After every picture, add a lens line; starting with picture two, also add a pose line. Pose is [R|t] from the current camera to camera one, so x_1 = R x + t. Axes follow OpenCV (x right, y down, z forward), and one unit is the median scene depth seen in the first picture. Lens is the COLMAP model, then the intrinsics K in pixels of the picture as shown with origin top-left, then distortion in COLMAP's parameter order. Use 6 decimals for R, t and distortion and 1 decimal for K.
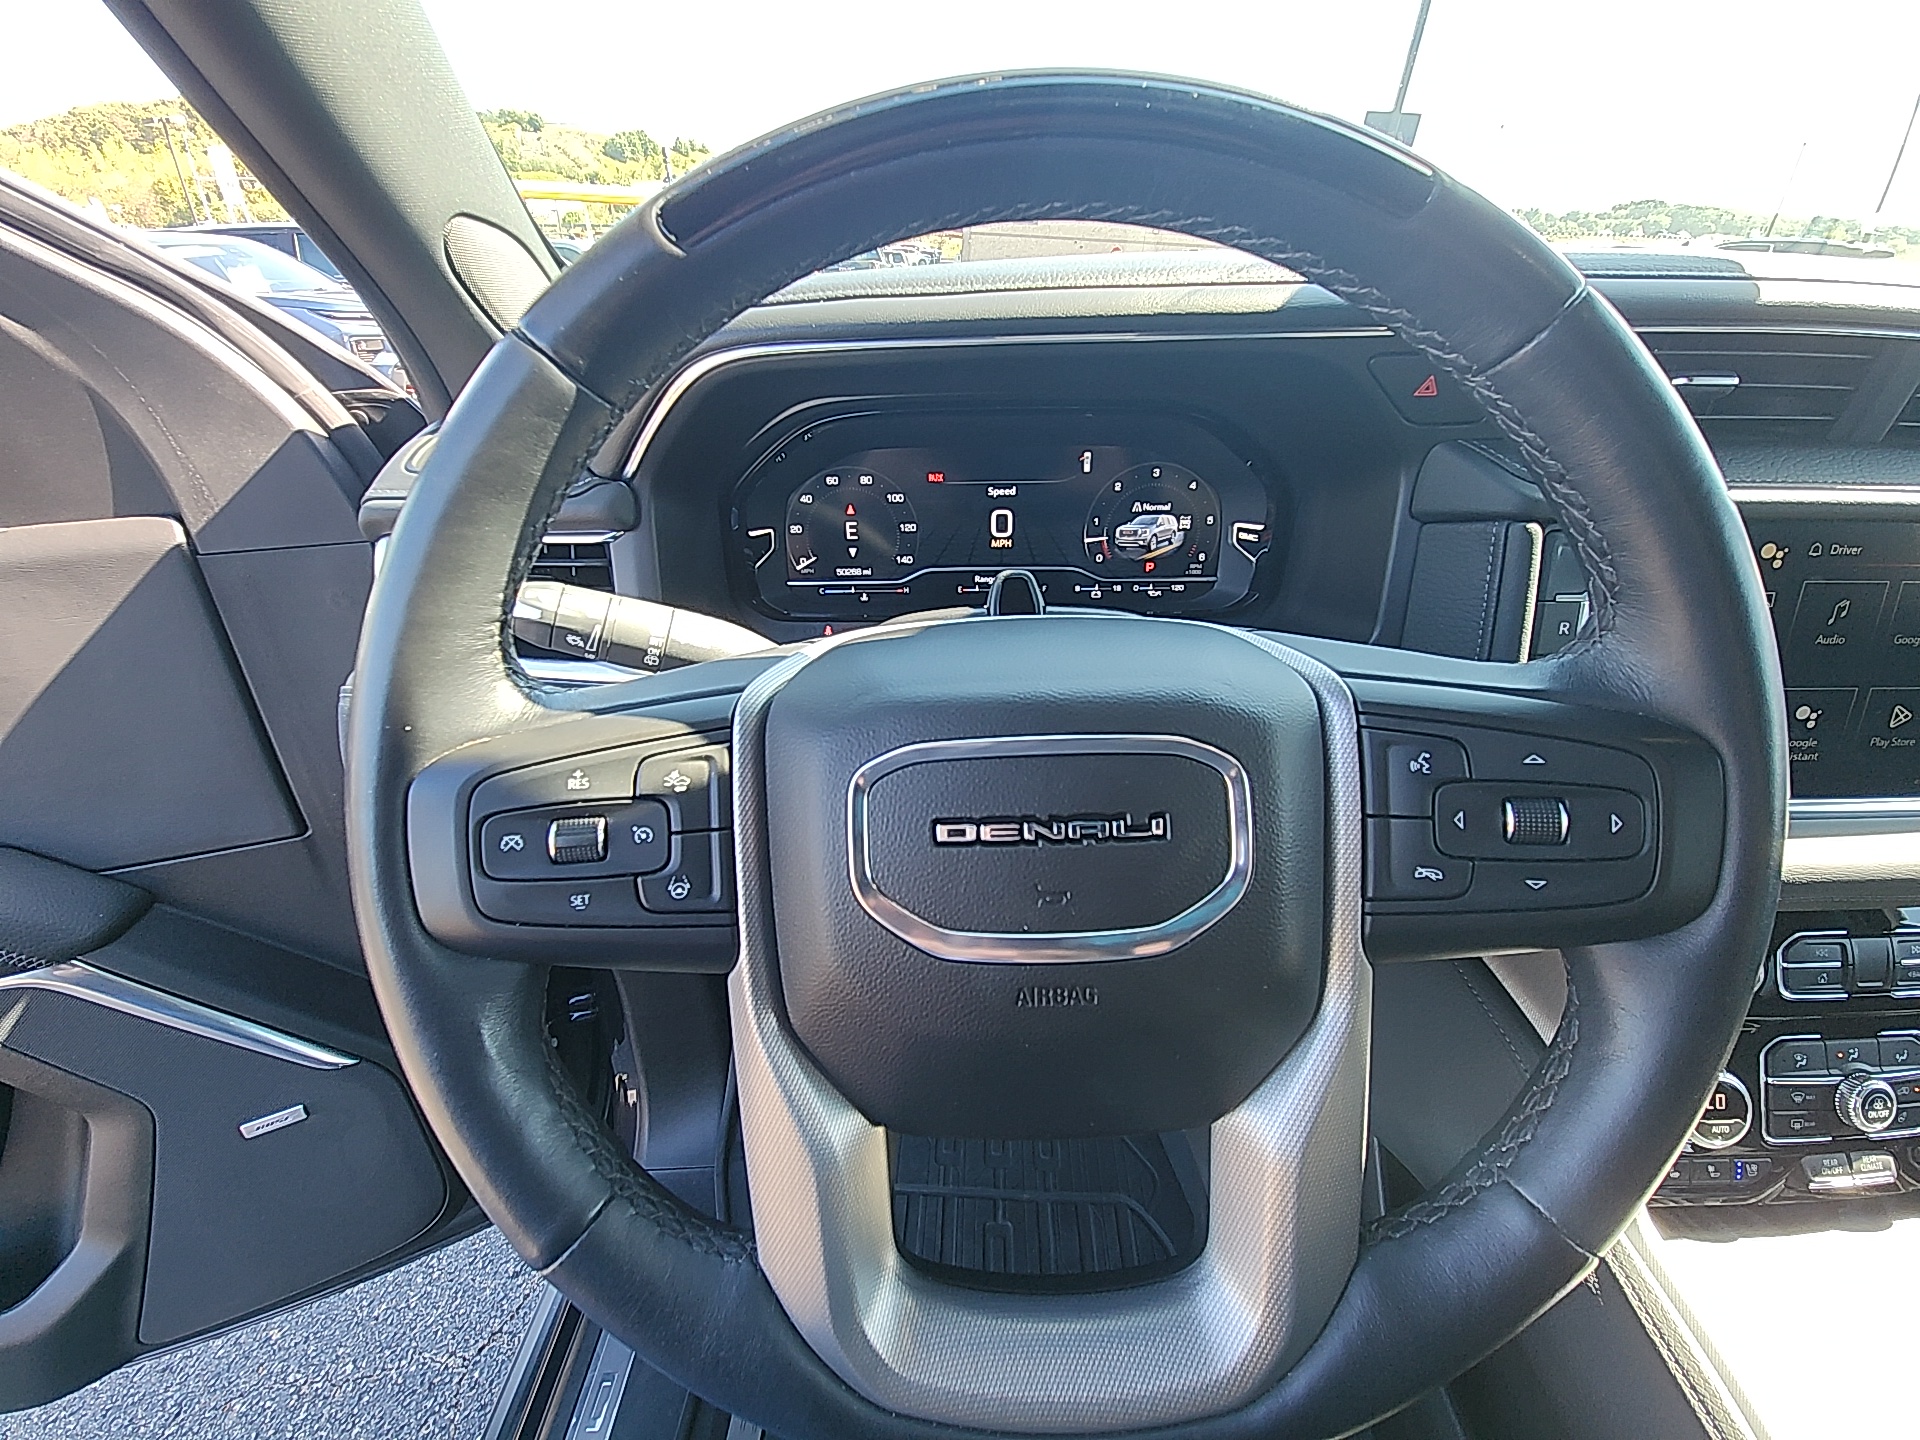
lens RADIAL K [[767.3, 0, 951.7], [0, 767.3, 695.7], [0, 0, 1]] dist [0.023190, -0.019055]
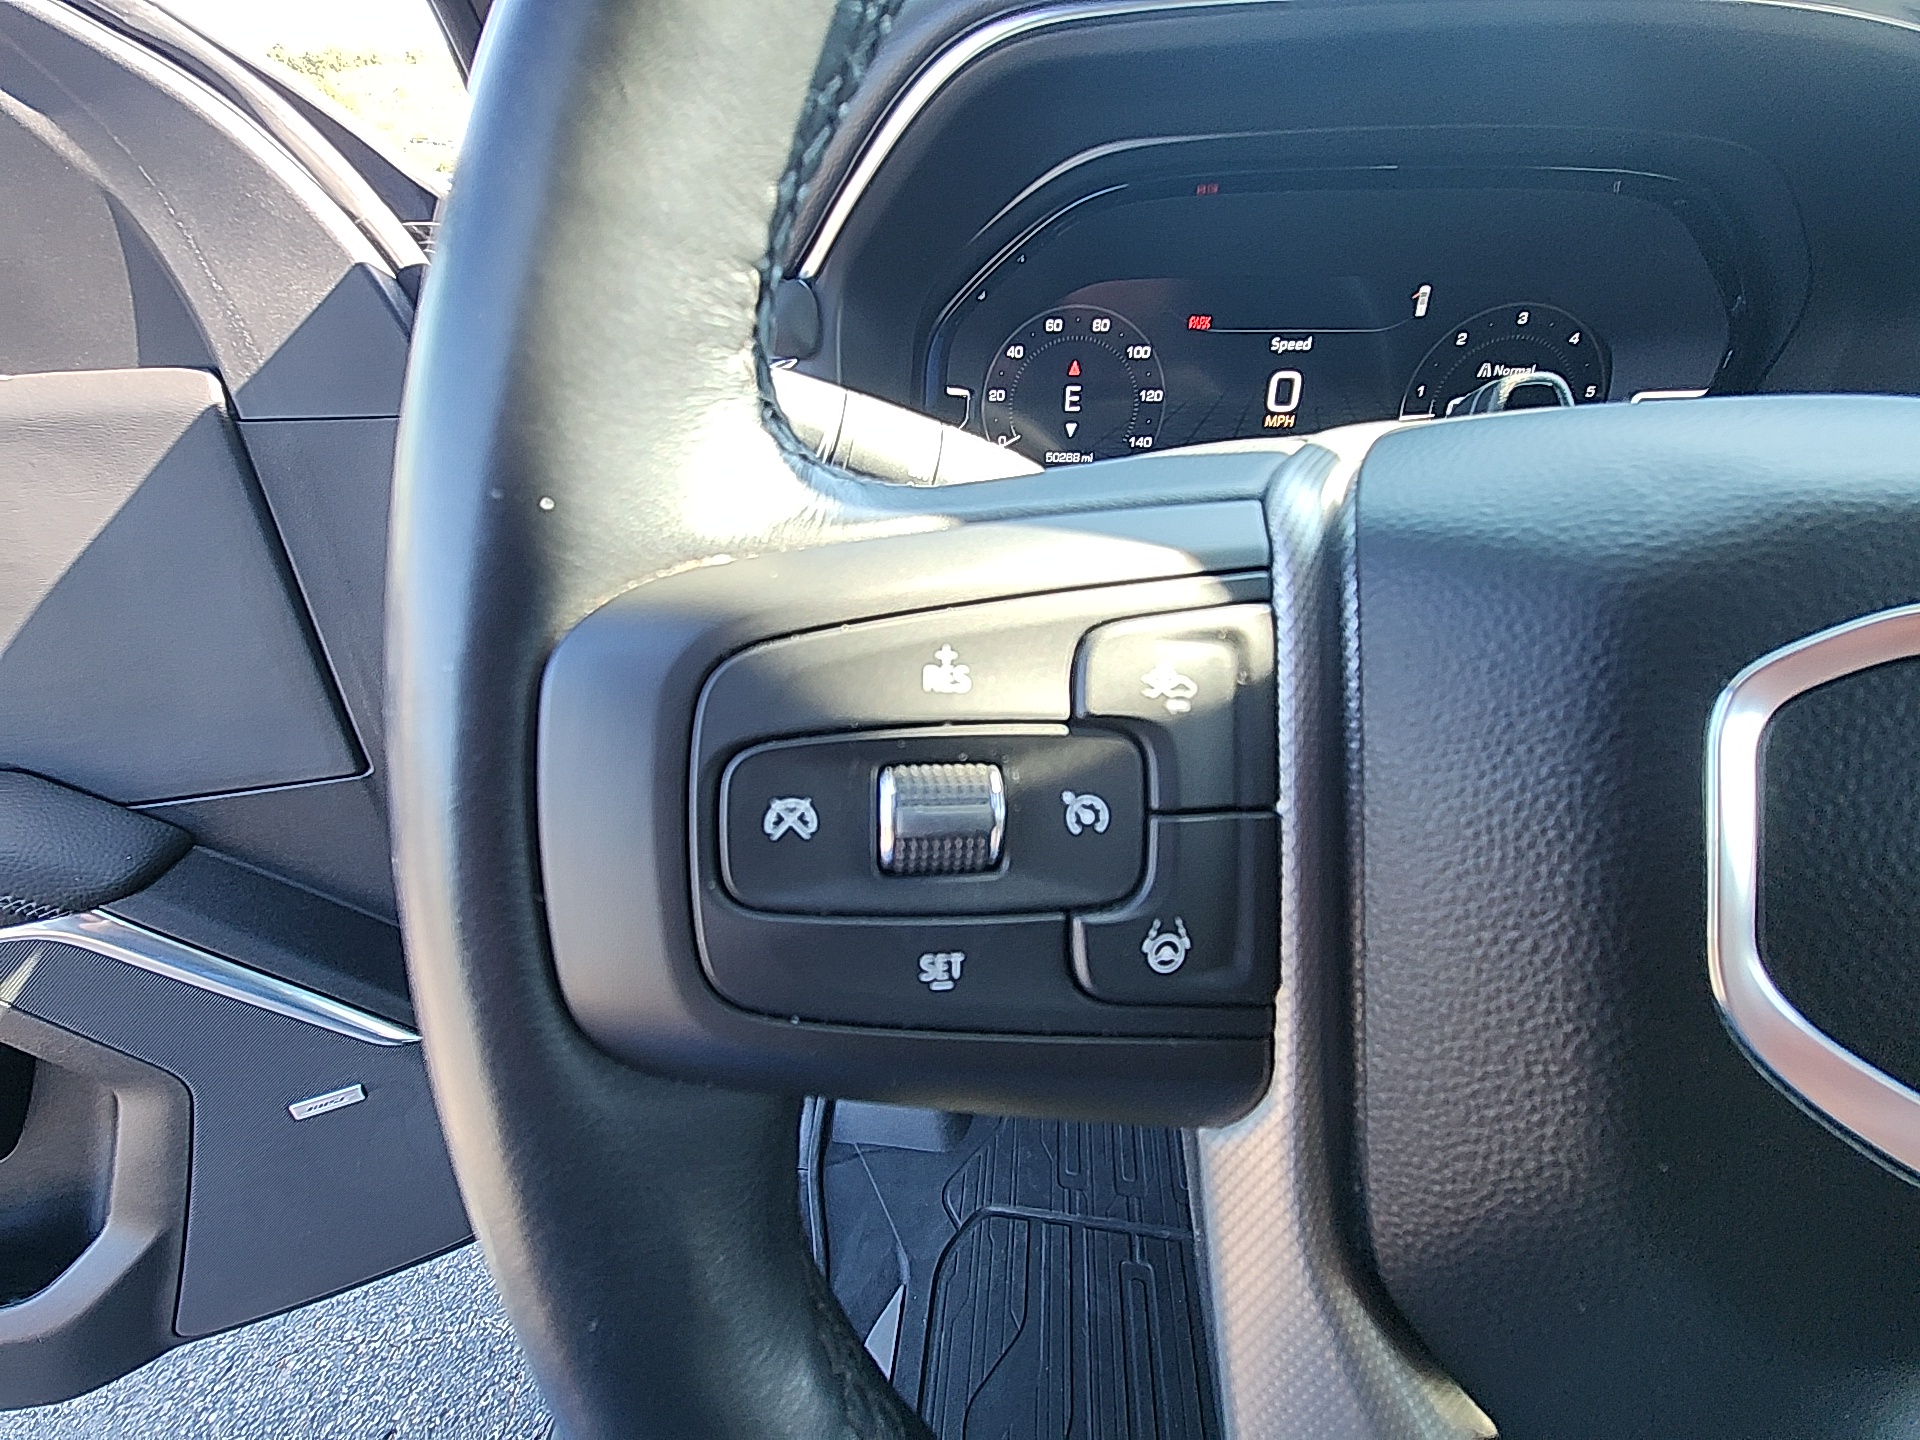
lens RADIAL K [[775.4, 0, 958.7], [0, 775.4, 697.9], [0, 0, 1]] dist [0.021336, -0.017592]
pose [[0.997323, 0.043845, -0.058526, -0.184134], [-0.041343, 0.998206, 0.043302, 0.043094], [0.060319, -0.040767, 0.997346, 0.242816]]
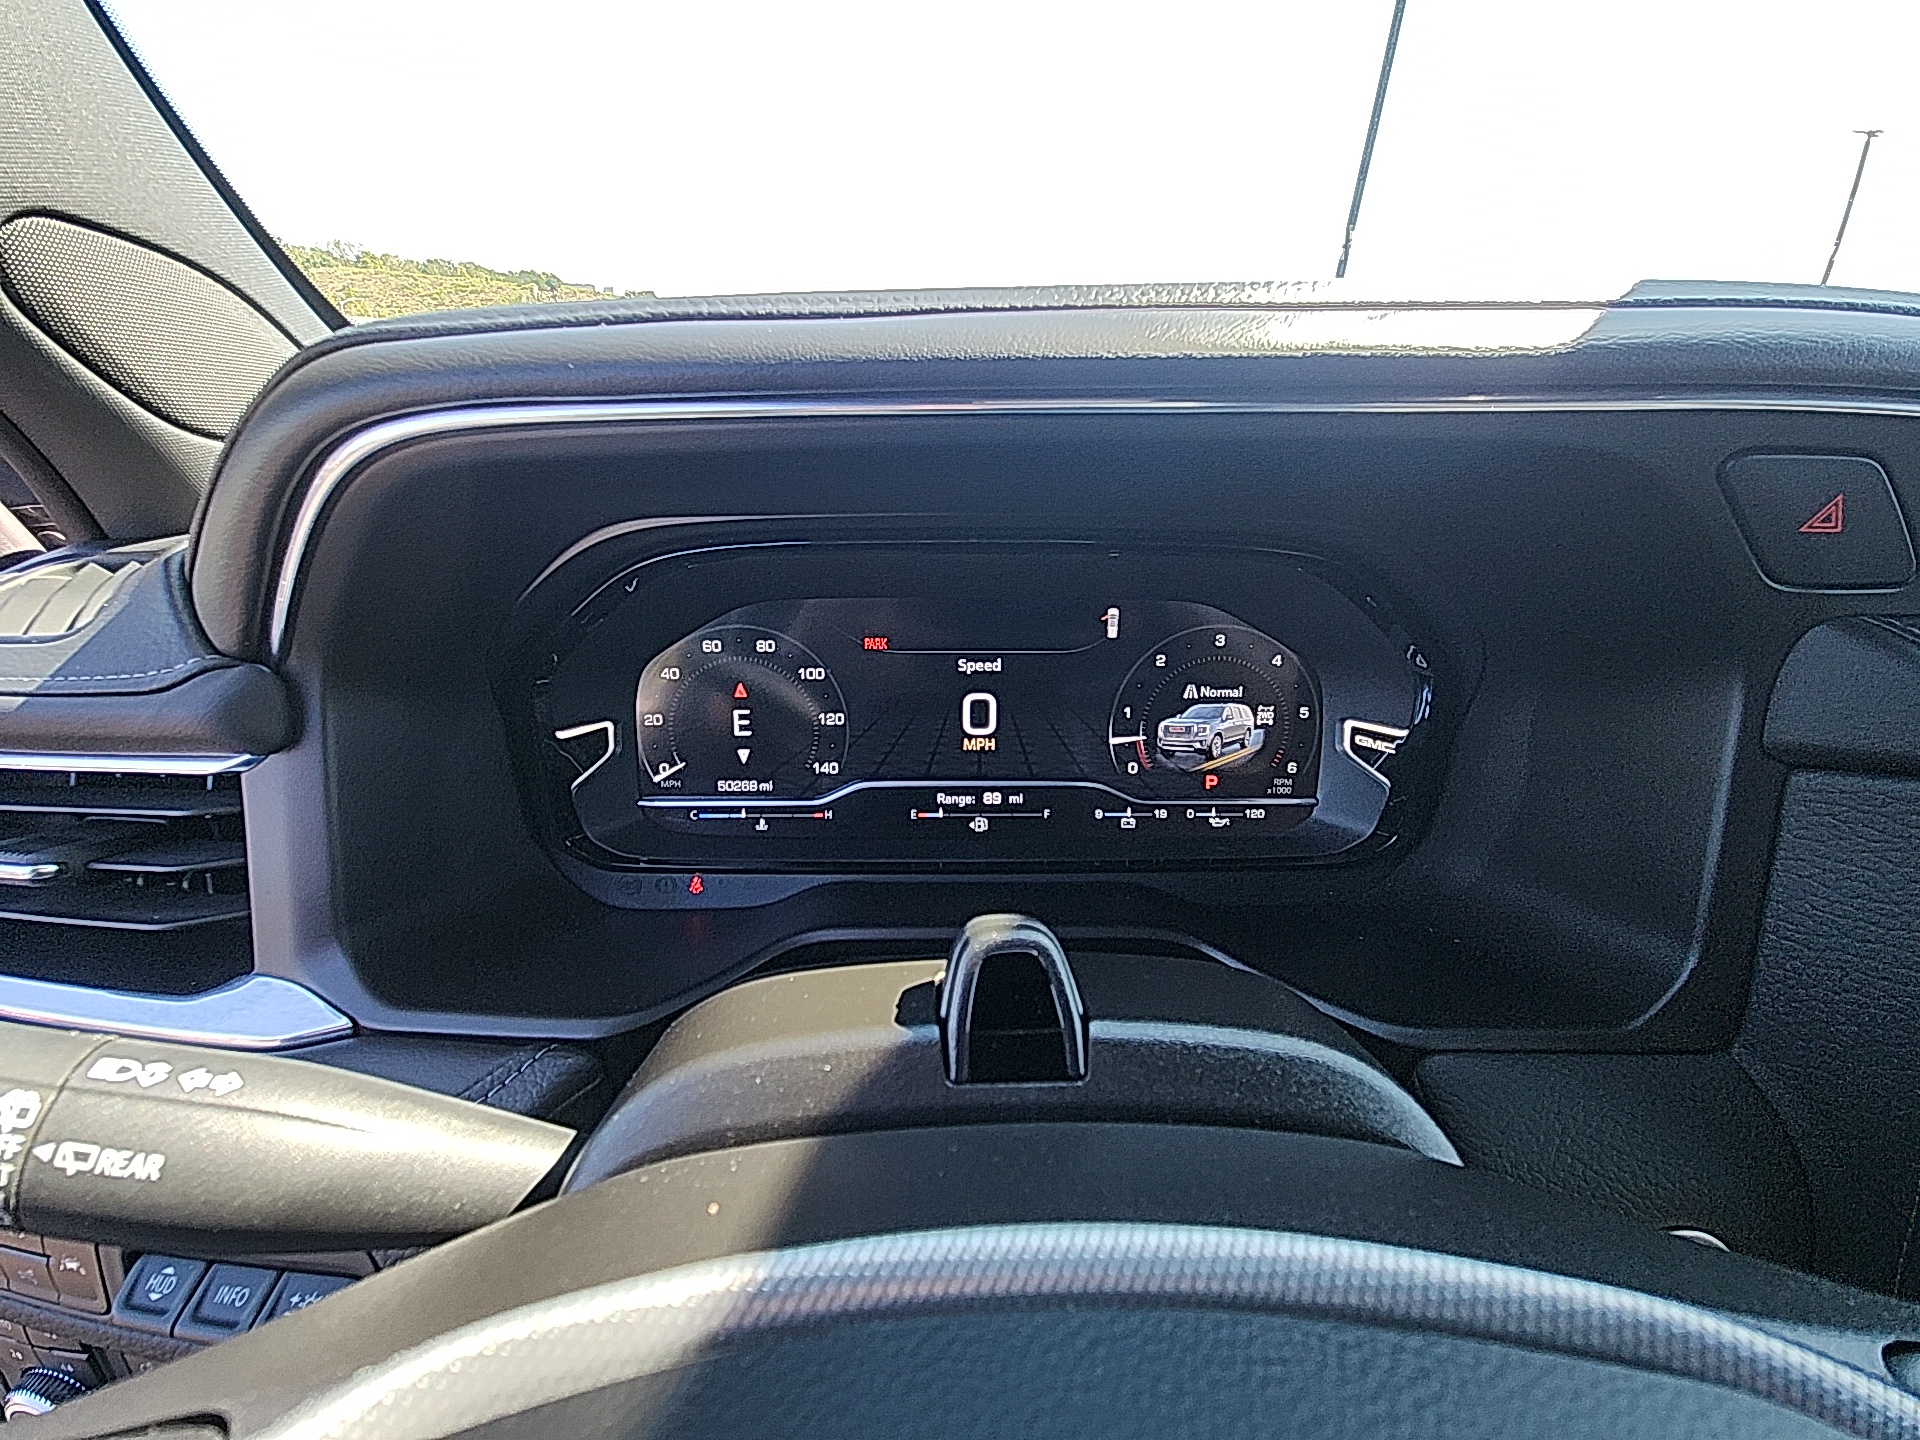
lens RADIAL K [[771.7, 0, 952.8], [0, 771.7, 703.7], [0, 0, 1]] dist [0.010428, -0.007566]
pose [[0.999662, 0.009179, 0.024307, 0.027565], [-0.005475, 0.988927, -0.148300, -0.138219], [-0.025399, 0.148117, 0.988644, 0.369282]]
